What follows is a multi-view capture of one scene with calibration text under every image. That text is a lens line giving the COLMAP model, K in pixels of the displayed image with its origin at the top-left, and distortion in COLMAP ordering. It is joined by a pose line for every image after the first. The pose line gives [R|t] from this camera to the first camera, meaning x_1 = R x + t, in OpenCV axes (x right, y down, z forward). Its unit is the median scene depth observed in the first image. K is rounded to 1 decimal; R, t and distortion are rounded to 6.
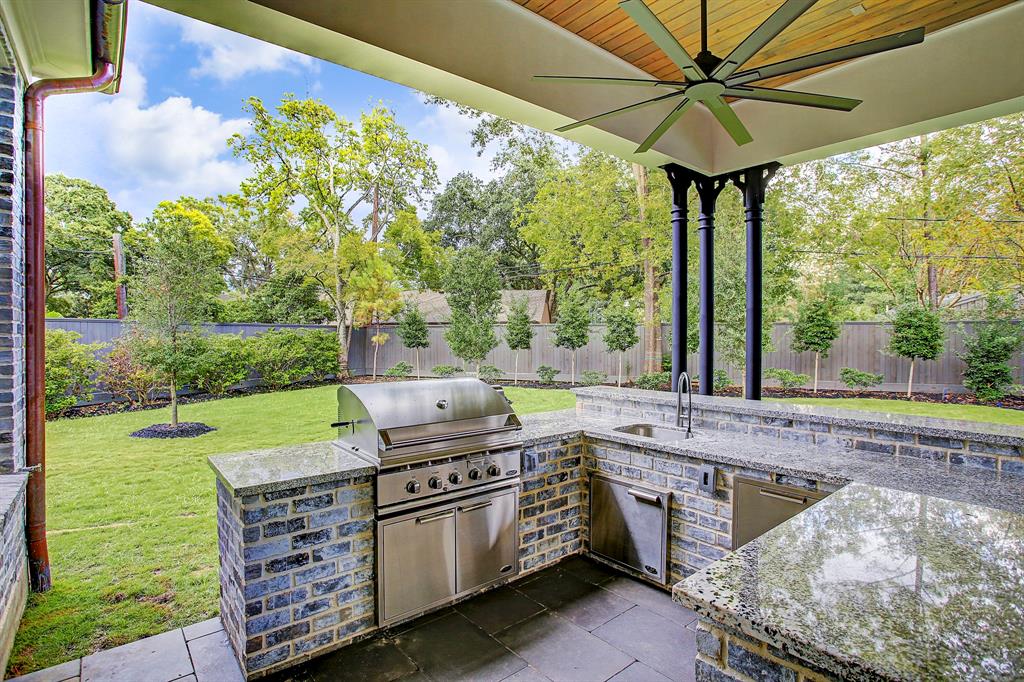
lens RADIAL K [[502.1, 0, 512.0], [0, 502.1, 341.0], [0, 0, 1]] dist [-0.000559, -0.000104]
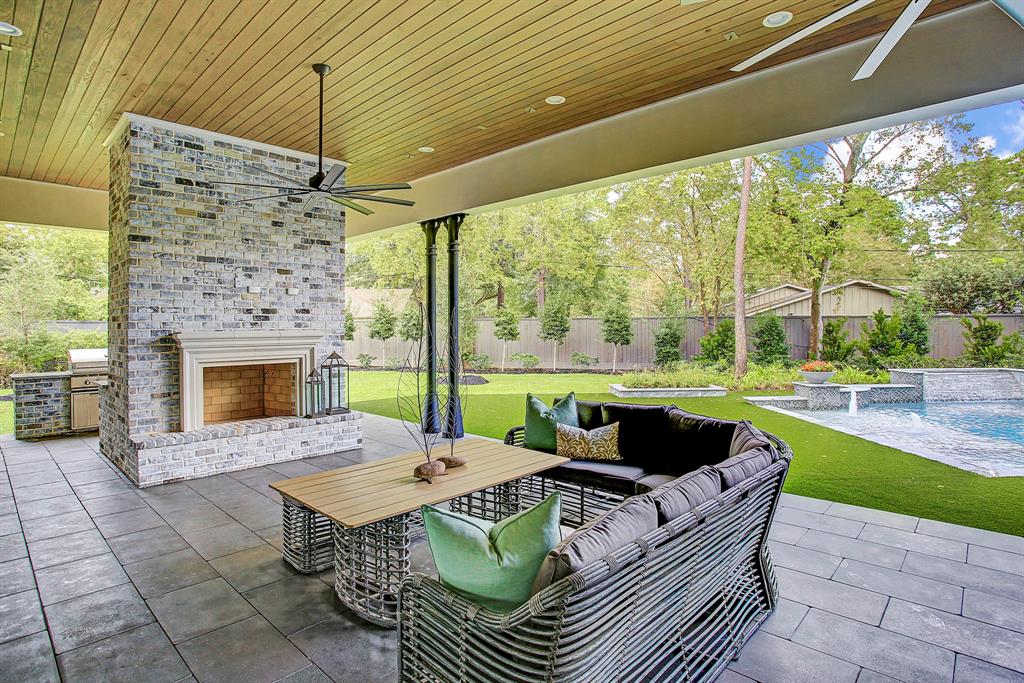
lens RADIAL K [[531.0, 0, 512.0], [0, 531.0, 341.5], [0, 0, 1]] dist [-0.000583, -0.000177]
pose [[0.996172, -0.006168, 0.087197, 0.505774], [0.005261, 0.999930, 0.010635, 0.011742], [-0.087257, -0.010136, 0.996134, -0.571802]]
